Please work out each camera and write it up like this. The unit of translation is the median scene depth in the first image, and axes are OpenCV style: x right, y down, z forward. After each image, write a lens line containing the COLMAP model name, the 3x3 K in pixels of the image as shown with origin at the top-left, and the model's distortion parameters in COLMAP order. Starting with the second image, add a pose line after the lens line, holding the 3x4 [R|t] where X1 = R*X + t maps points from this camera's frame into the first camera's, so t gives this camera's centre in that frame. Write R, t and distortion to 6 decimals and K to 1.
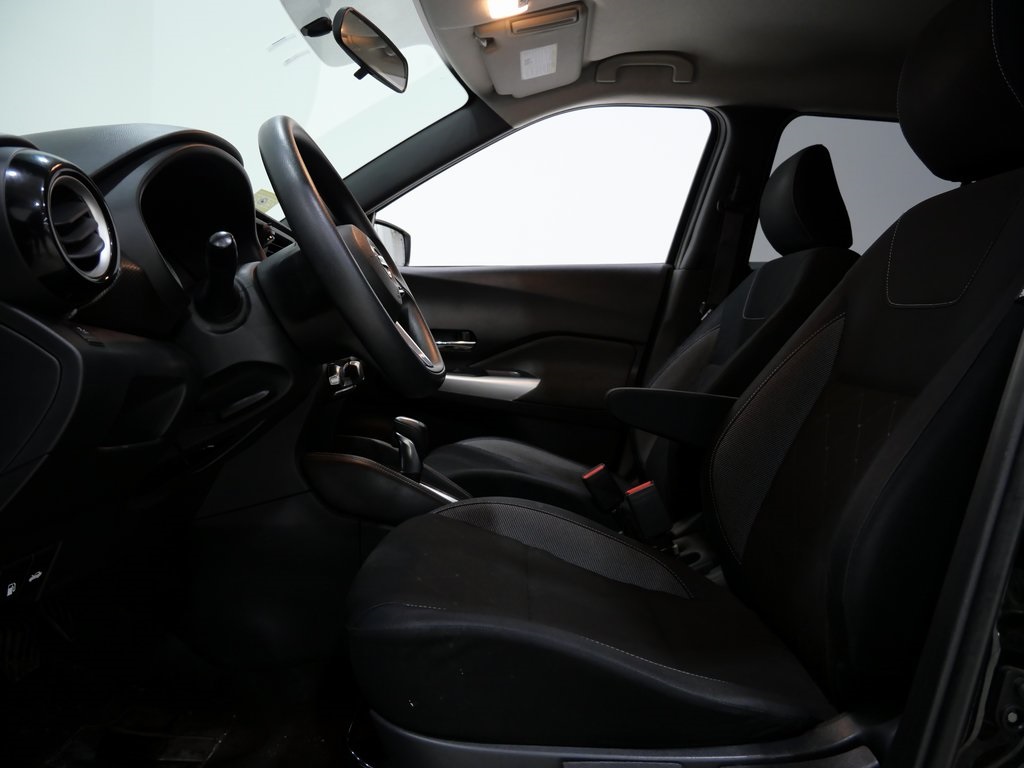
lens RADIAL K [[748.8, 0, 512.6], [0, 748.8, 385.3], [0, 0, 1]] dist [-0.035253, 0.006065]
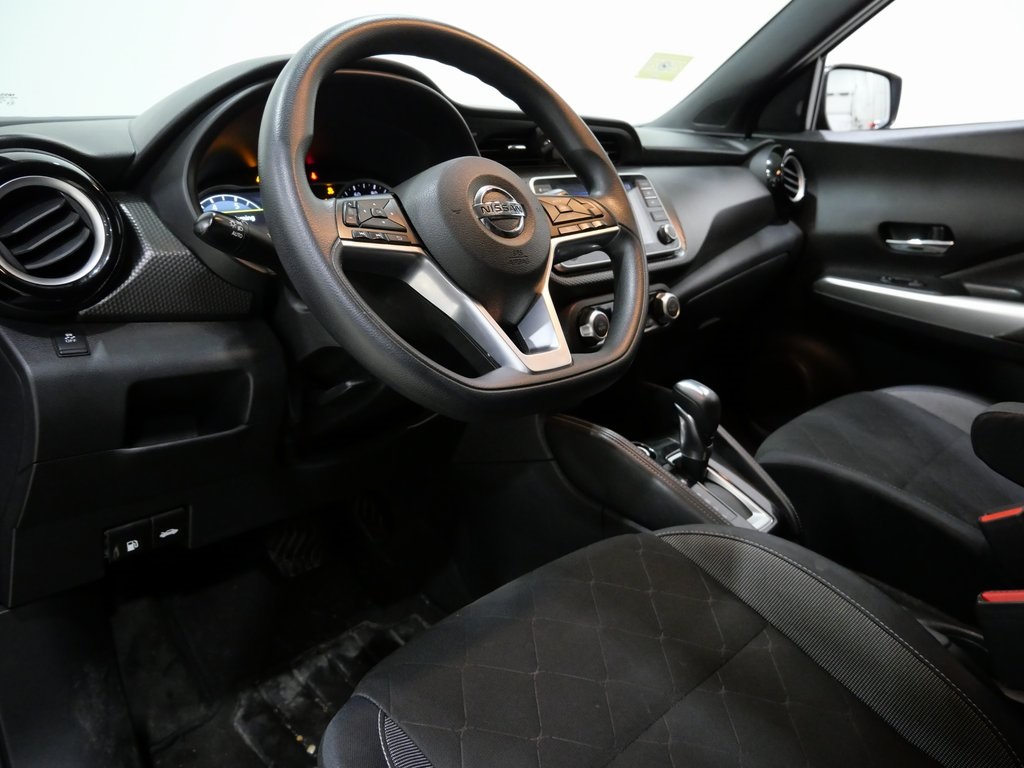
lens RADIAL K [[748.8, 0, 510.2], [0, 748.8, 381.8], [0, 0, 1]] dist [-0.035253, 0.006065]
pose [[0.698372, 0.166873, -0.696010, 0.175068], [-0.015112, 0.975662, 0.218758, -0.083990], [0.715576, -0.142256, 0.683897, 0.267646]]
